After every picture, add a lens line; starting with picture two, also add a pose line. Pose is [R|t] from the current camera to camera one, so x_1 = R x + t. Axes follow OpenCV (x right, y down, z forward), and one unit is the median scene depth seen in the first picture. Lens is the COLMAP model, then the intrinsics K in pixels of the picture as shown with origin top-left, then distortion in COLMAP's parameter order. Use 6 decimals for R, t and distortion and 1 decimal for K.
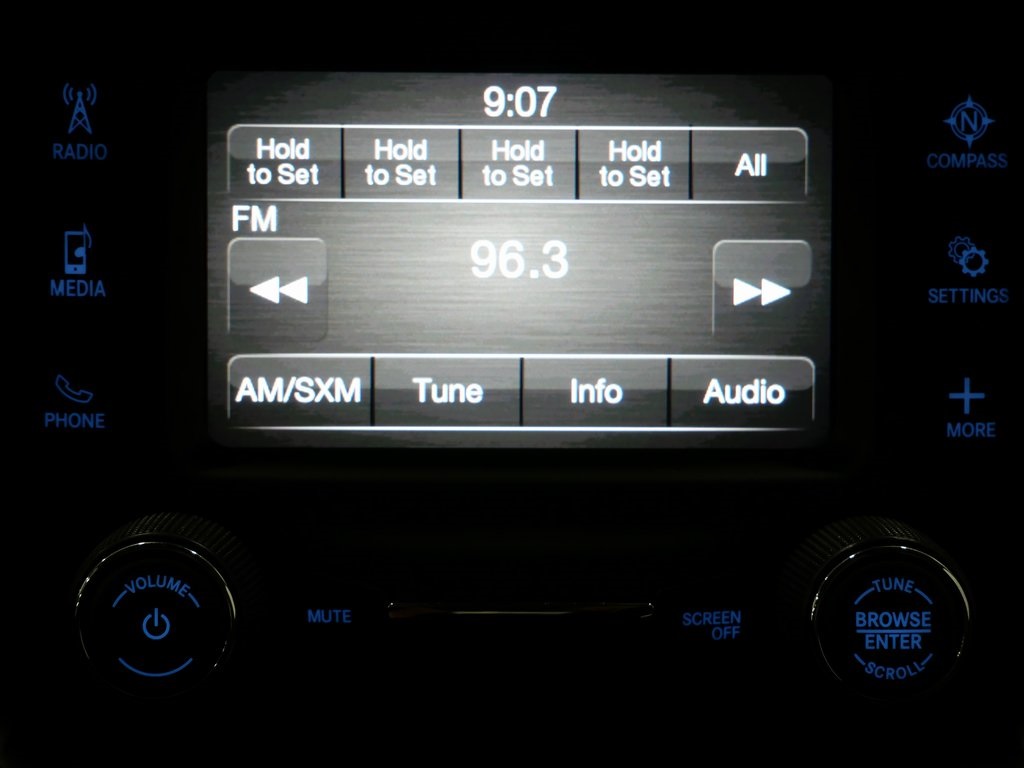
lens RADIAL K [[1754.9, 0, 509.8], [0, 1754.9, 382.6], [0, 0, 1]] dist [0.079272, 0.000000]
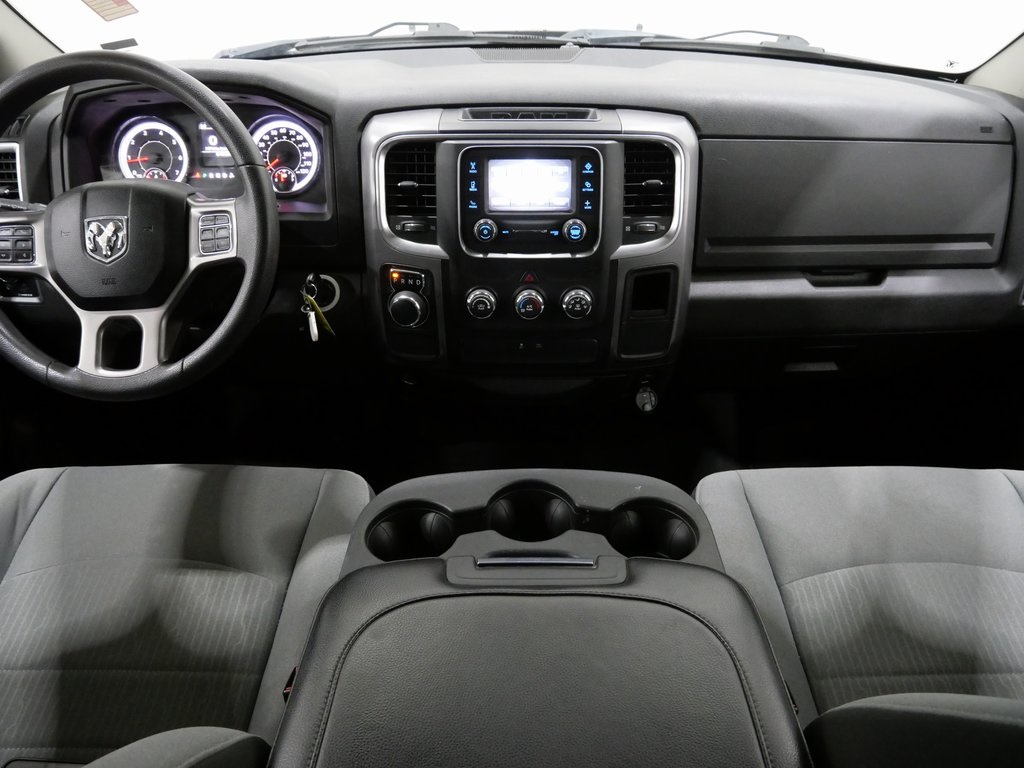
lens RADIAL K [[758.6, 0, 514.9], [0, 758.6, 377.3], [0, 0, 1]] dist [-0.005886, 0.003362]
pose [[0.999706, 0.000092, -0.024230, 0.020878], [0.005021, 0.977503, 0.210862, 0.051028], [0.023704, -0.210921, 0.977216, -2.395891]]
